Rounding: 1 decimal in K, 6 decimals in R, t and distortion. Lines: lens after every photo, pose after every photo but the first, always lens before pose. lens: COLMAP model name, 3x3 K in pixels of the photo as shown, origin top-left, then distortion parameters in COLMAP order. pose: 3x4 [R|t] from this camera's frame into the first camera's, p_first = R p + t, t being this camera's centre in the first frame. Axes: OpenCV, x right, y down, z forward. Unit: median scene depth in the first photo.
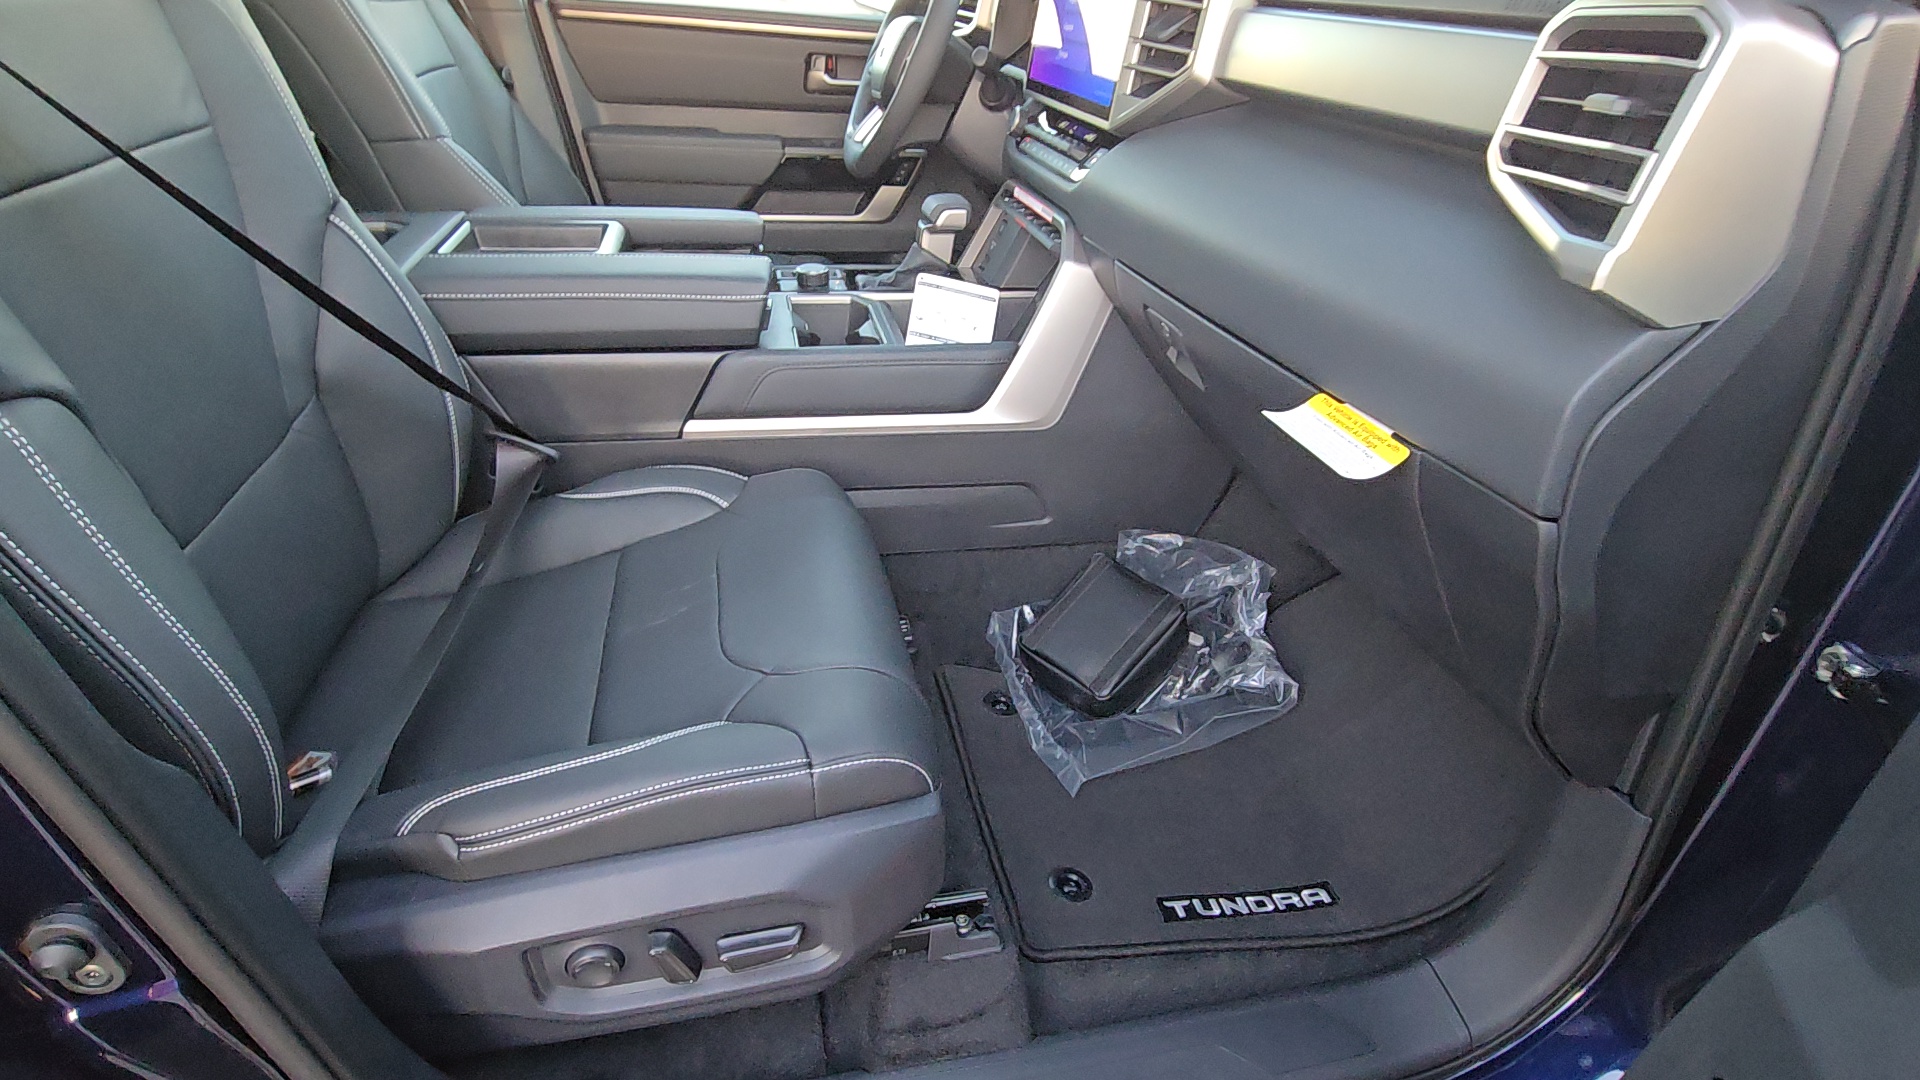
lens RADIAL K [[985.1, 0, 952.8], [0, 985.1, 548.6], [0, 0, 1]] dist [0.011742, 0.000120]
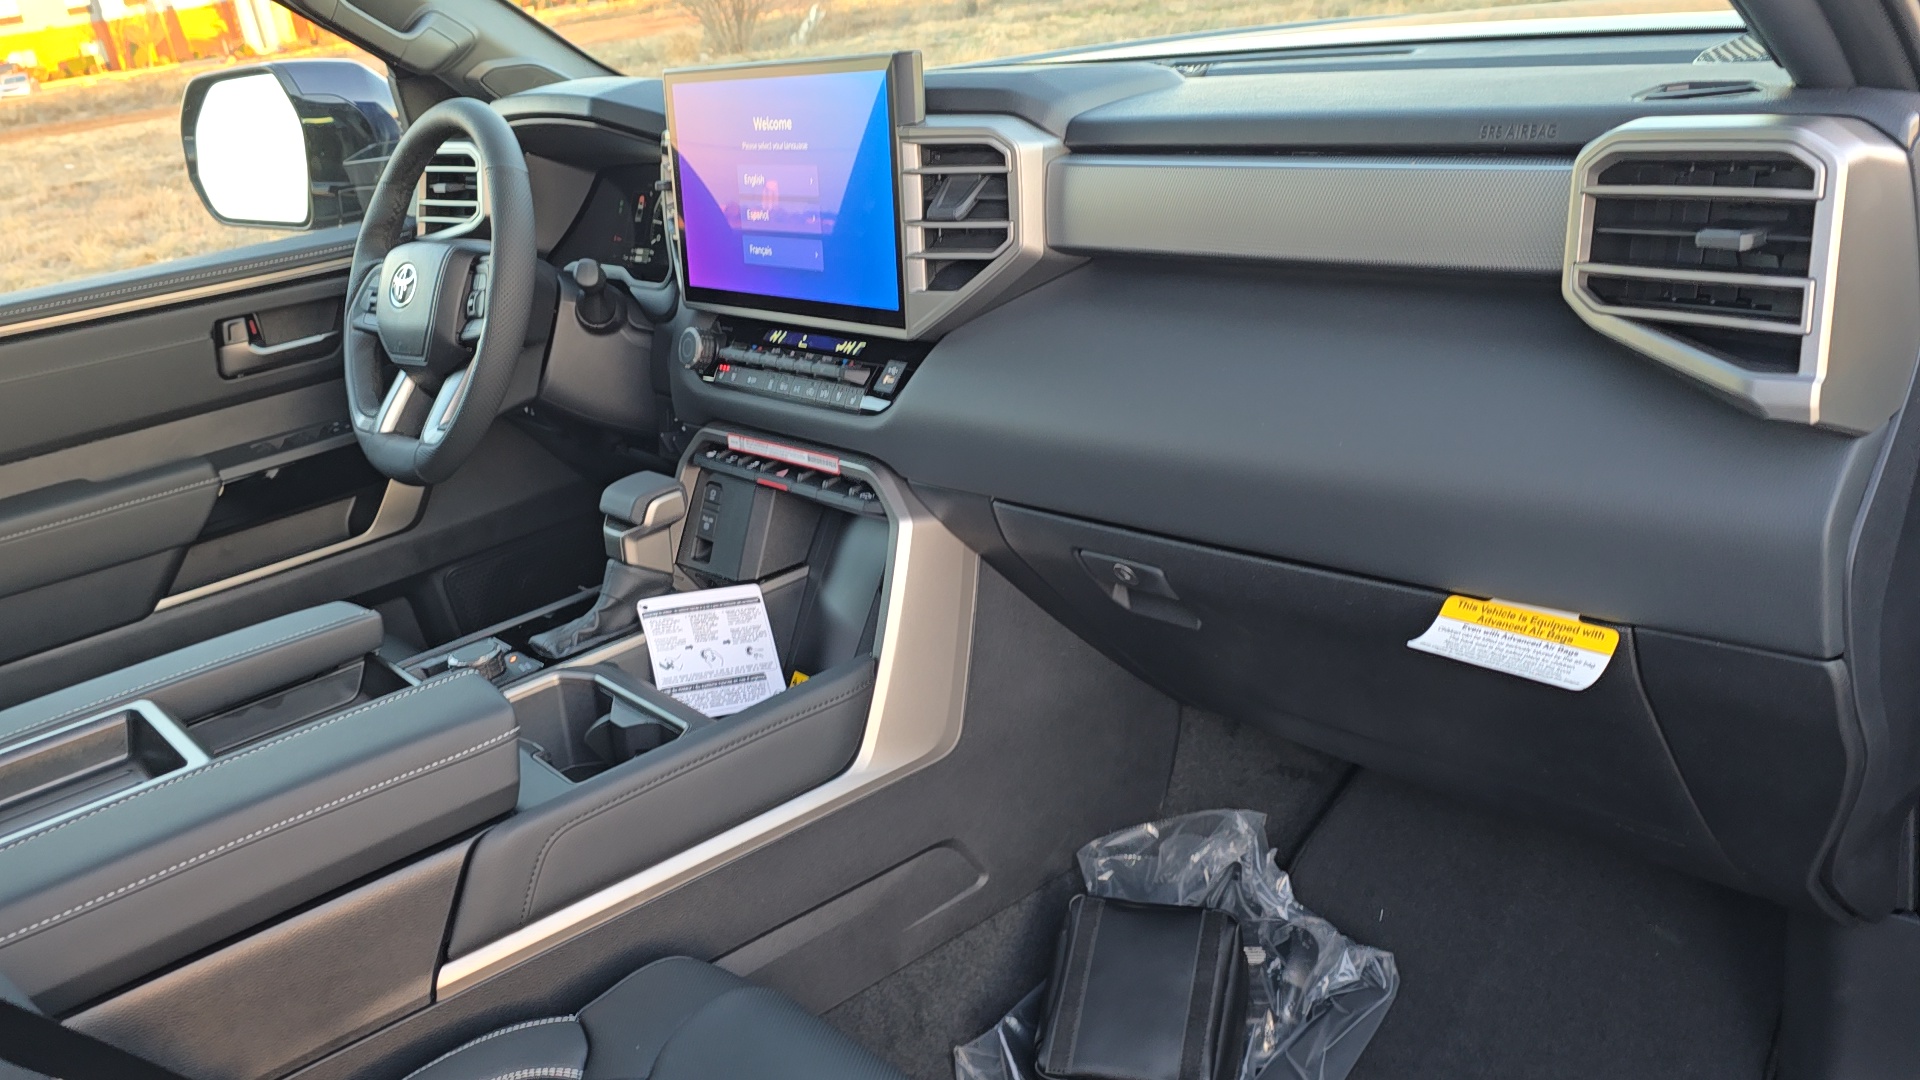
lens RADIAL K [[1624.1, 0, 972.4], [0, 1624.1, 575.6], [0, 0, 1]] dist [0.008785, 0.007374]
pose [[0.866122, -0.332307, 0.373370, -0.275883], [0.393673, 0.913804, -0.099914, -0.120729], [-0.307985, 0.233523, 0.922286, -0.056811]]
